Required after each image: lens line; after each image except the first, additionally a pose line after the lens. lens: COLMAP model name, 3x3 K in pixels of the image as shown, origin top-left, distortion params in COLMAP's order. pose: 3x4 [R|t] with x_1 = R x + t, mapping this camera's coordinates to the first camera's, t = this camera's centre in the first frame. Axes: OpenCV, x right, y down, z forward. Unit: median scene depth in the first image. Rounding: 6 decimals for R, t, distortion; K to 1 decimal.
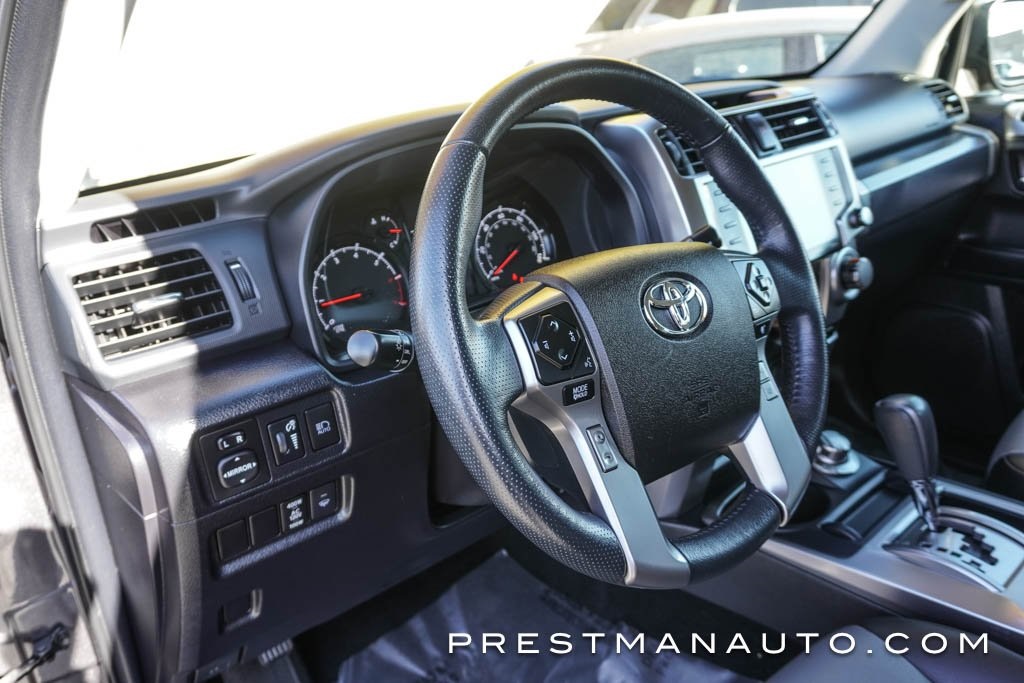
lens RADIAL K [[786.2, 0, 507.5], [0, 786.2, 345.2], [0, 0, 1]] dist [-0.023298, 0.015626]
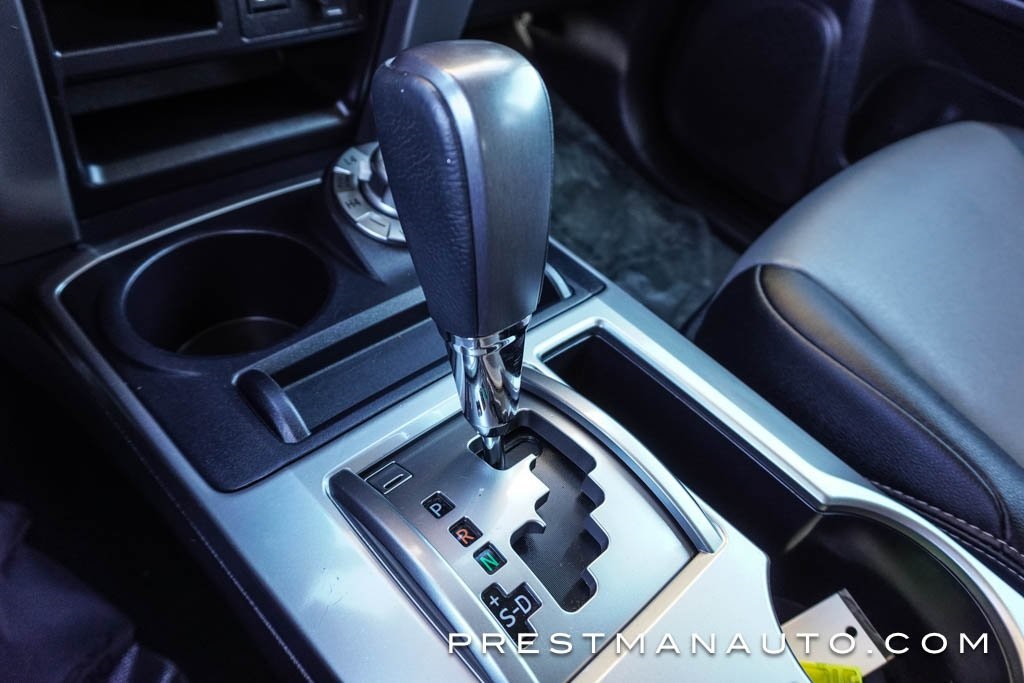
lens RADIAL K [[689.4, 0, 512.0], [0, 689.4, 338.5], [0, 0, 1]] dist [-0.030454, 0.021932]
pose [[0.967673, 0.147275, 0.204740, 0.500133], [-0.219542, 0.891447, 0.396388, 0.061293], [-0.124137, -0.428523, 0.894963, 0.760152]]
